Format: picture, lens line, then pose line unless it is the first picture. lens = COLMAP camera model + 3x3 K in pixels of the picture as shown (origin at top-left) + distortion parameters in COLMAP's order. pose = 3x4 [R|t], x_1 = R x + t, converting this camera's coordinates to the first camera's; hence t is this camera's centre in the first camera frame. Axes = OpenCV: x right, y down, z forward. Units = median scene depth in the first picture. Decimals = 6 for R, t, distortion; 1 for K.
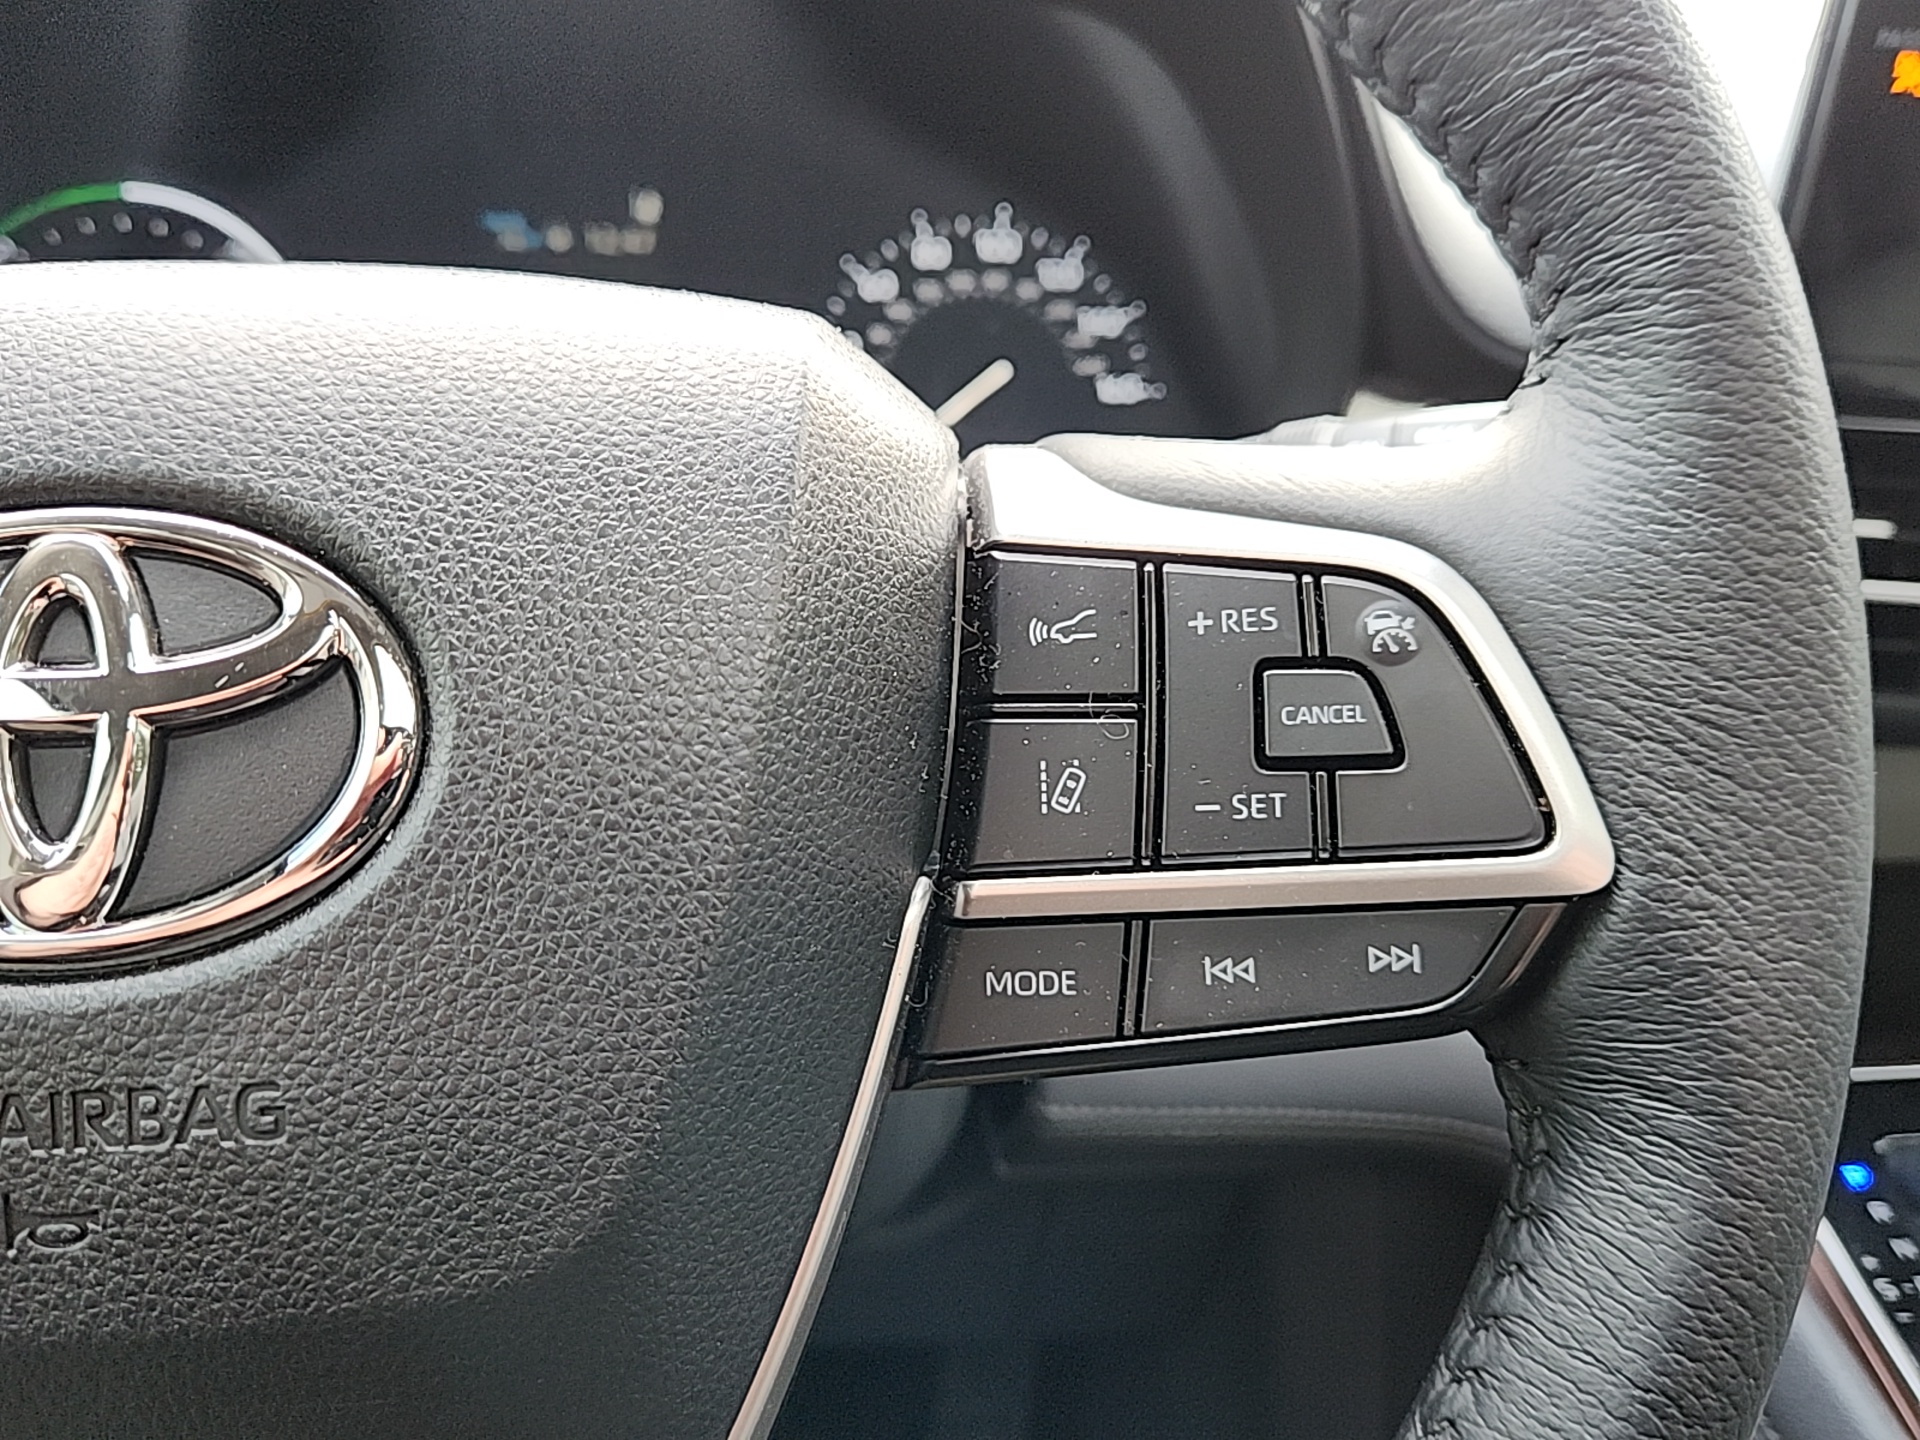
lens RADIAL K [[1578.2, 0, 933.6], [0, 1578.2, 722.0], [0, 0, 1]] dist [-0.001732, -0.013302]
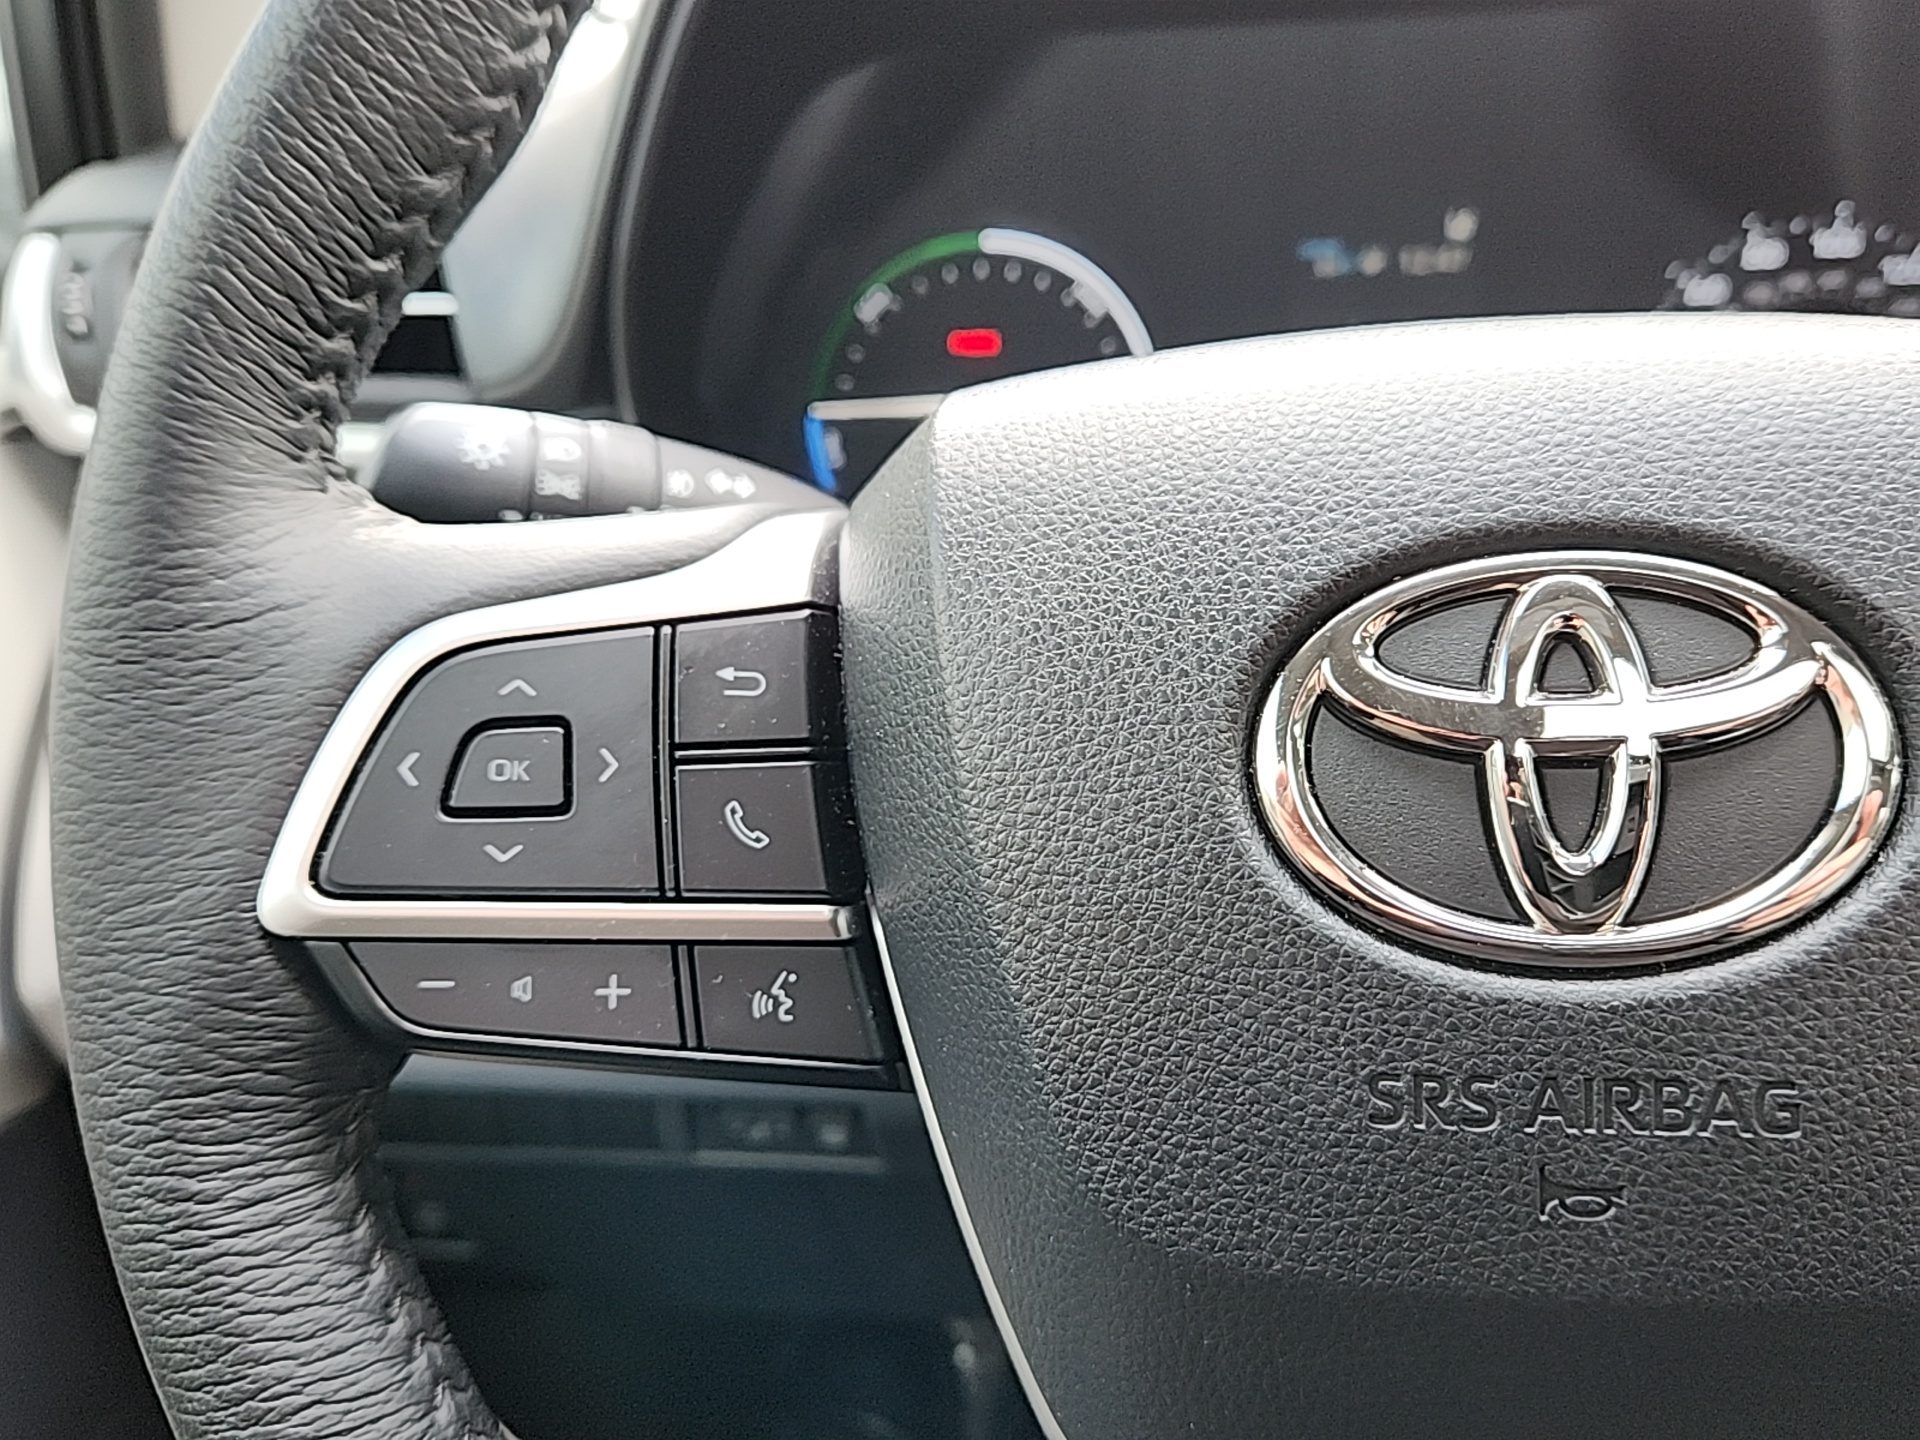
lens RADIAL K [[1578.2, 0, 933.6], [0, 1578.2, 722.0], [0, 0, 1]] dist [-0.001732, -0.013302]
pose [[0.969115, 0.012934, -0.246269, -0.728232], [-0.012611, 0.999916, 0.002890, -0.014167], [0.246286, 0.000304, 0.969197, -0.195003]]
